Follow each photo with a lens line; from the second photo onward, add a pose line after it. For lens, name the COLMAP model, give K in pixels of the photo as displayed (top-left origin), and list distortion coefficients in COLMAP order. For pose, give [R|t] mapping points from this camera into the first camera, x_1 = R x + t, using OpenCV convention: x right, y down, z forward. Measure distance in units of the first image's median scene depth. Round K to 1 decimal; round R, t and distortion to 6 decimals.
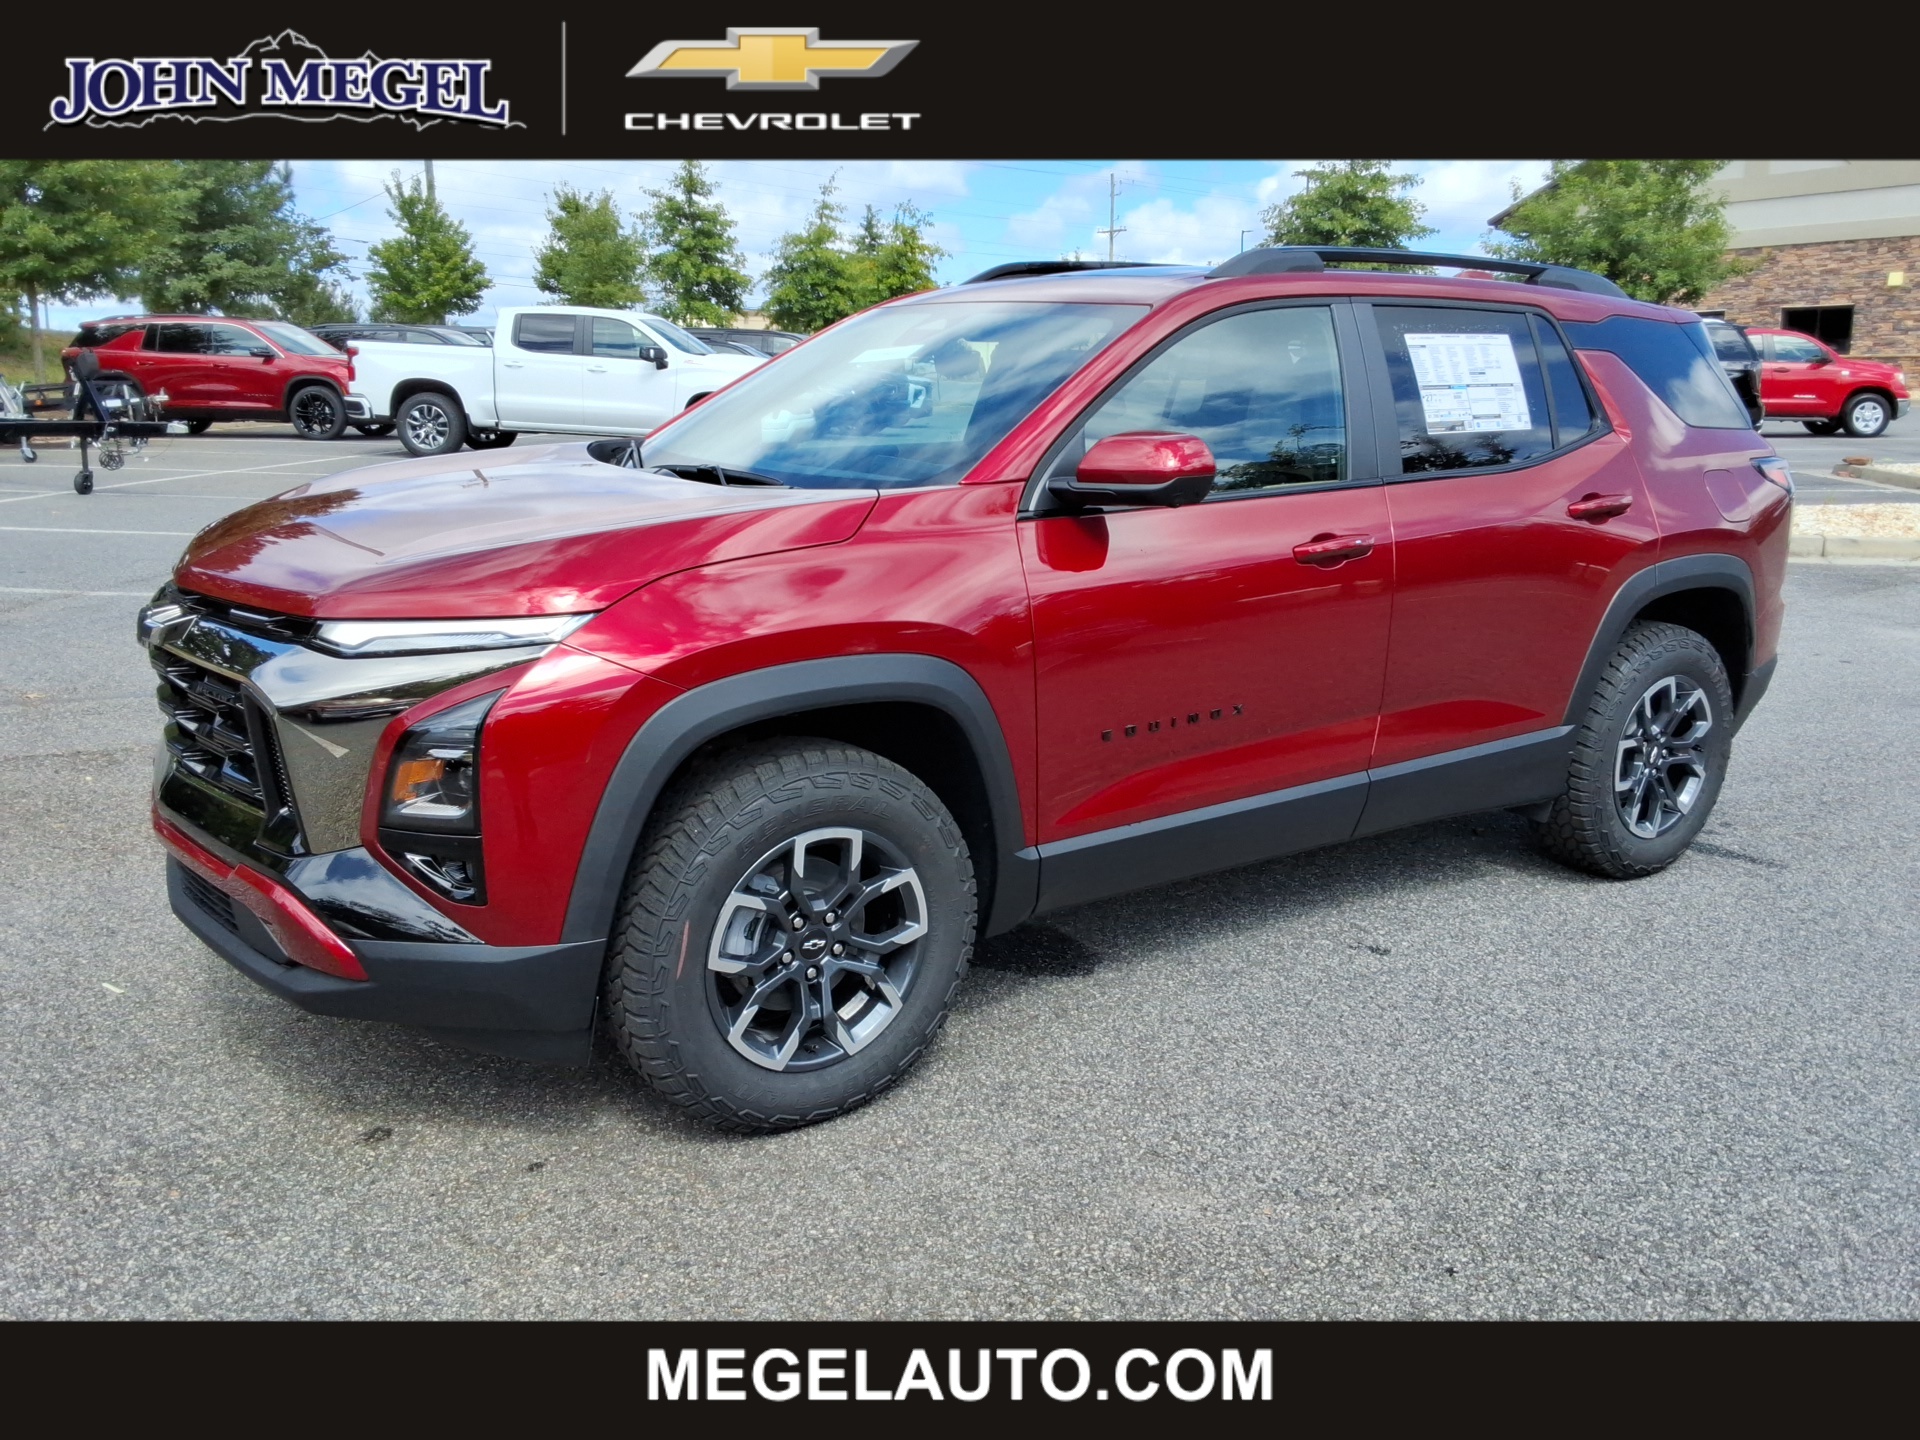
lens RADIAL K [[1530.1, 0, 976.4], [0, 1530.1, 711.4], [0, 0, 1]] dist [0.114703, -0.182488]
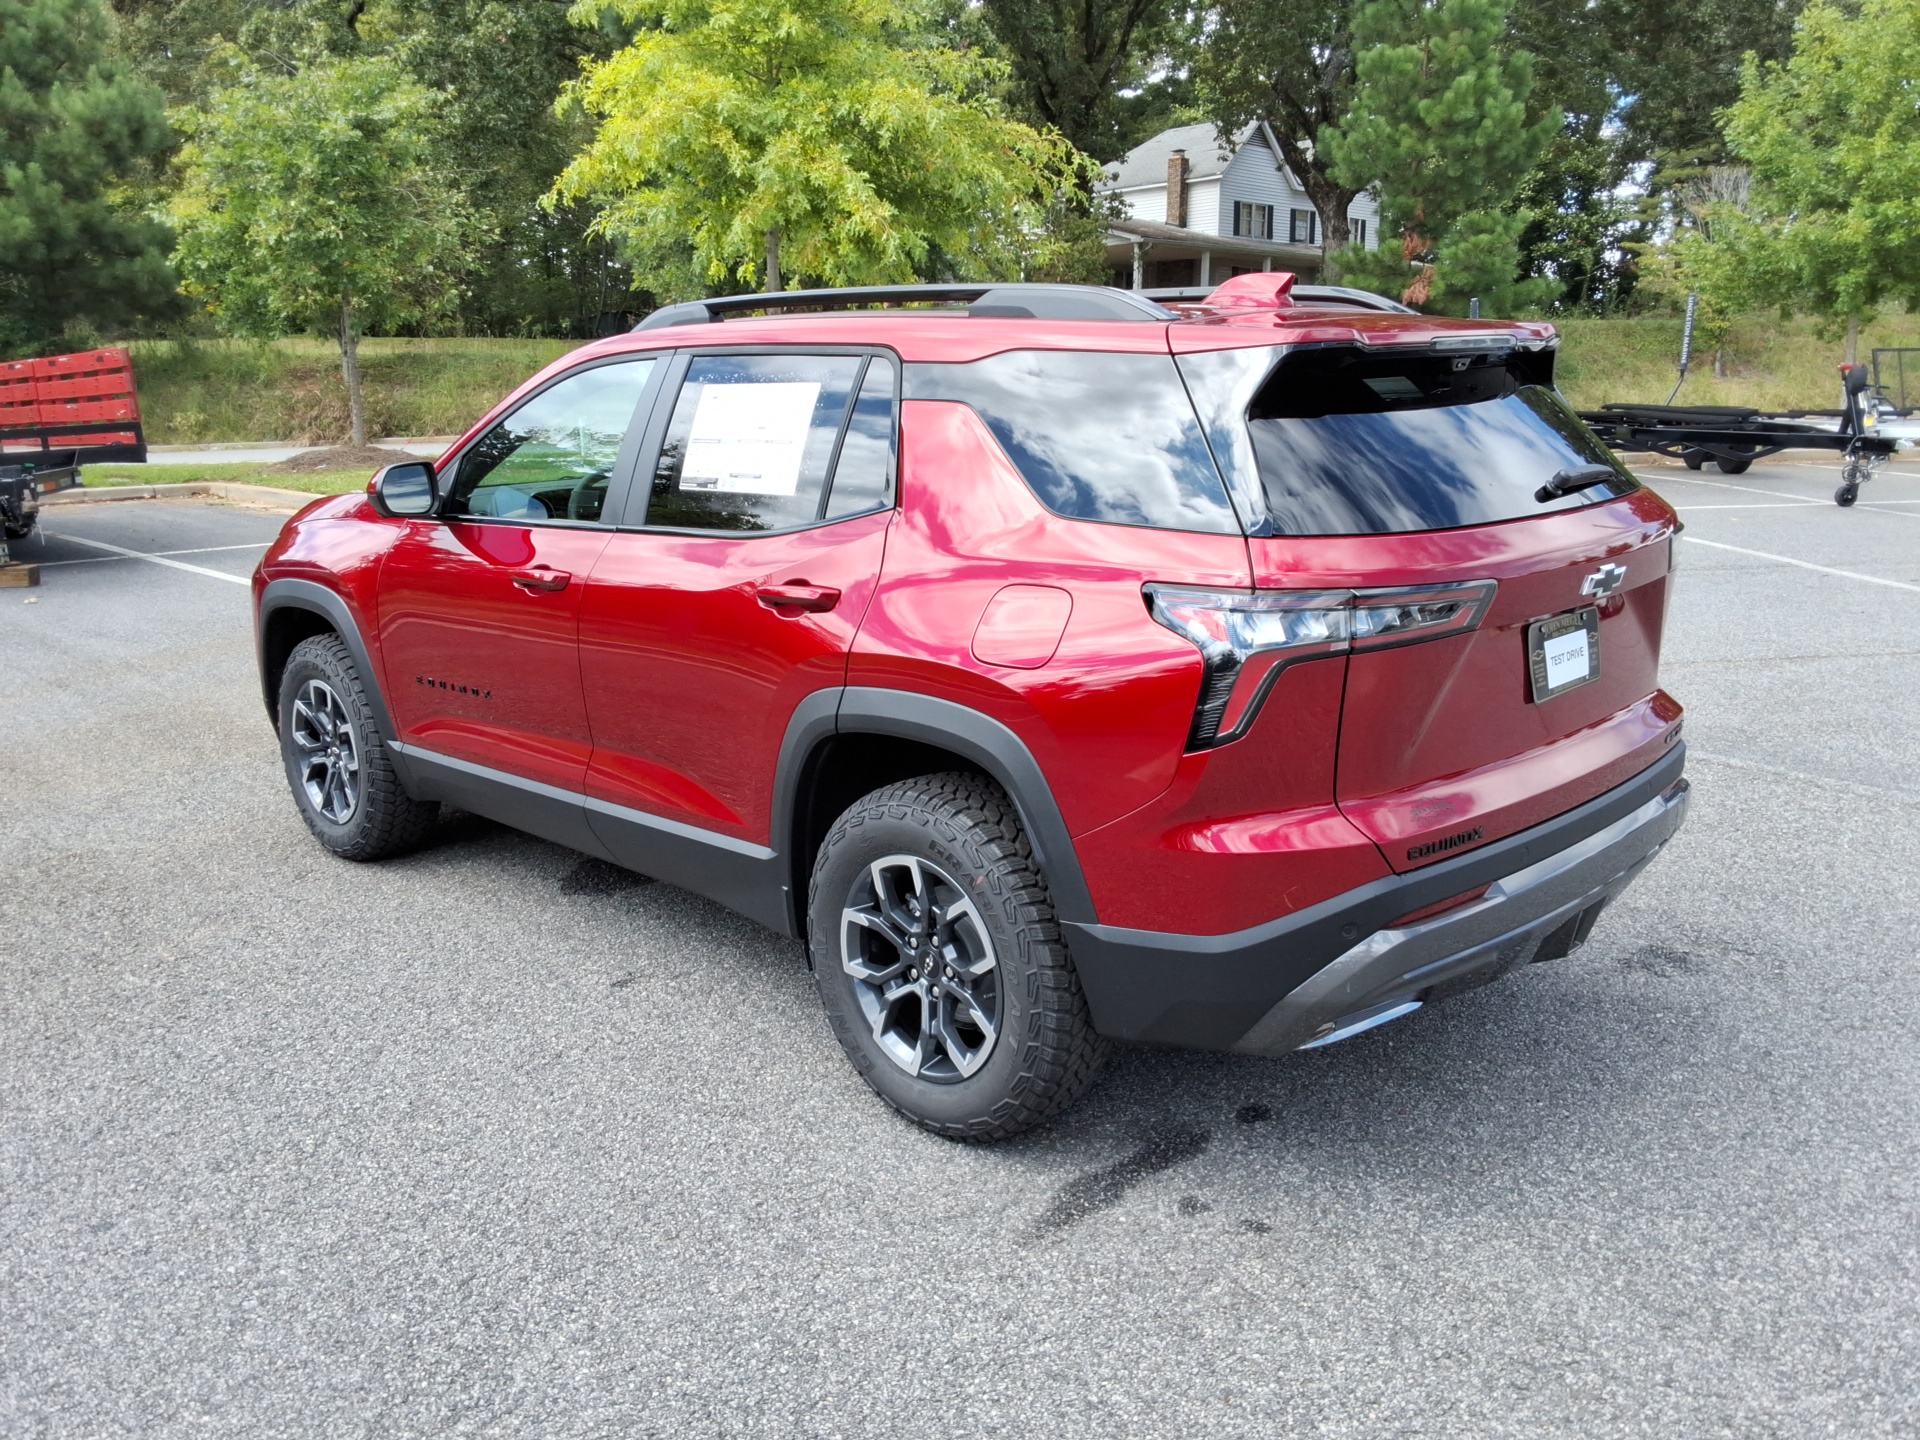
lens RADIAL K [[1539.7, 0, 973.3], [0, 1539.7, 701.8], [0, 0, 1]] dist [0.107806, -0.169069]
pose [[0.181638, 0.190362, -0.964764, 1.206924], [-0.198537, 0.967980, 0.153617, -0.220786], [0.963115, 0.163639, 0.213616, 0.931394]]
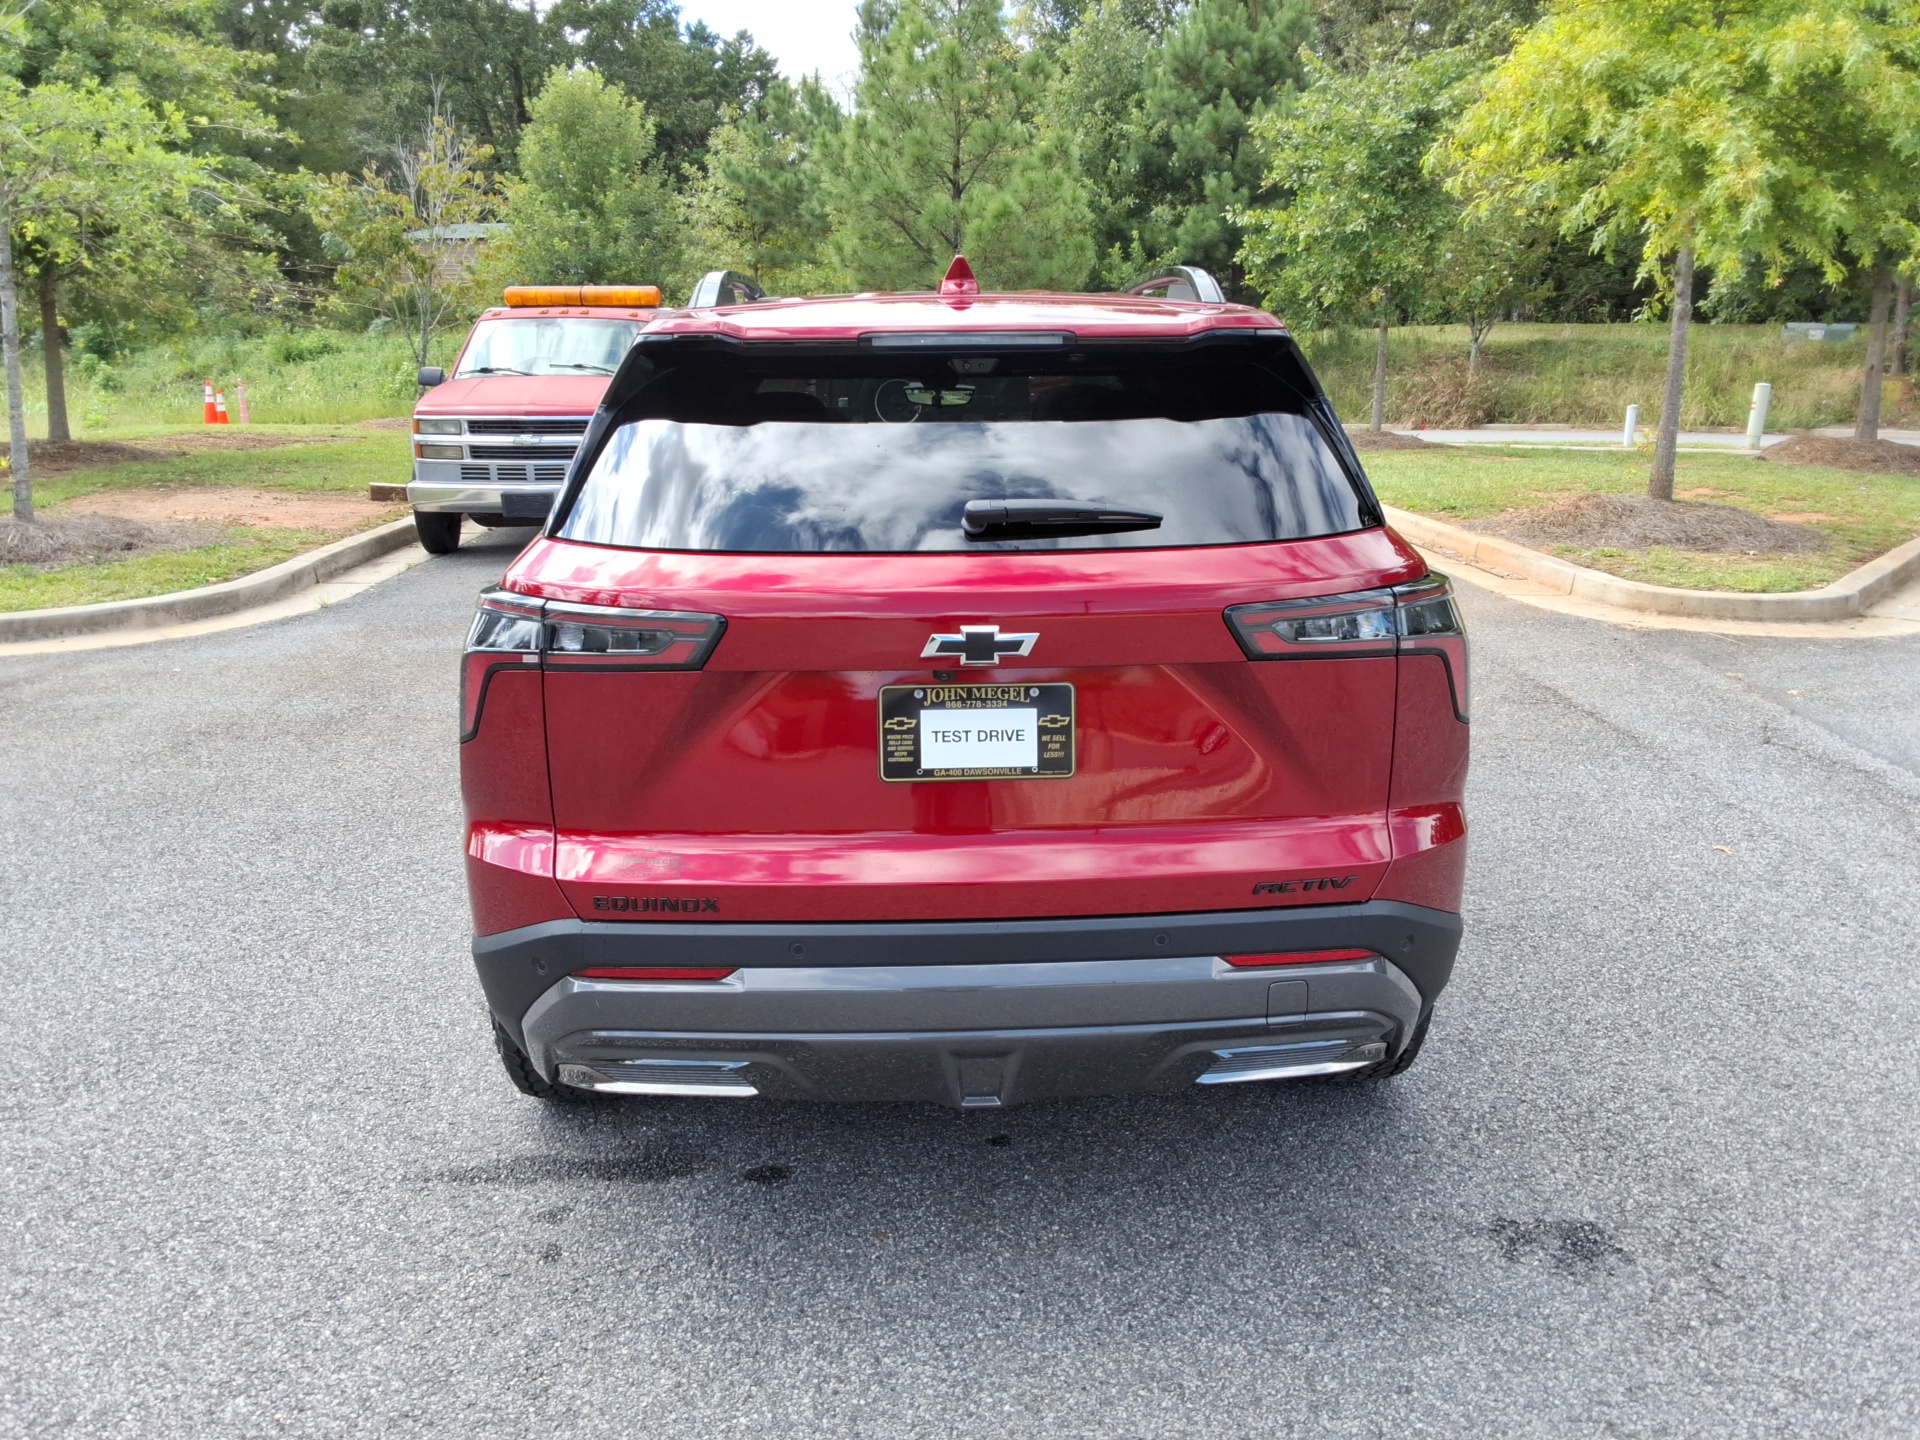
lens RADIAL K [[1530.1, 0, 976.4], [0, 1530.1, 711.4], [0, 0, 1]] dist [0.114703, -0.182488]
pose [[-0.538842, 0.170474, -0.824978, 1.013045], [-0.195640, 0.927211, 0.319383, -0.378275], [0.819374, 0.333496, -0.466268, 1.629717]]
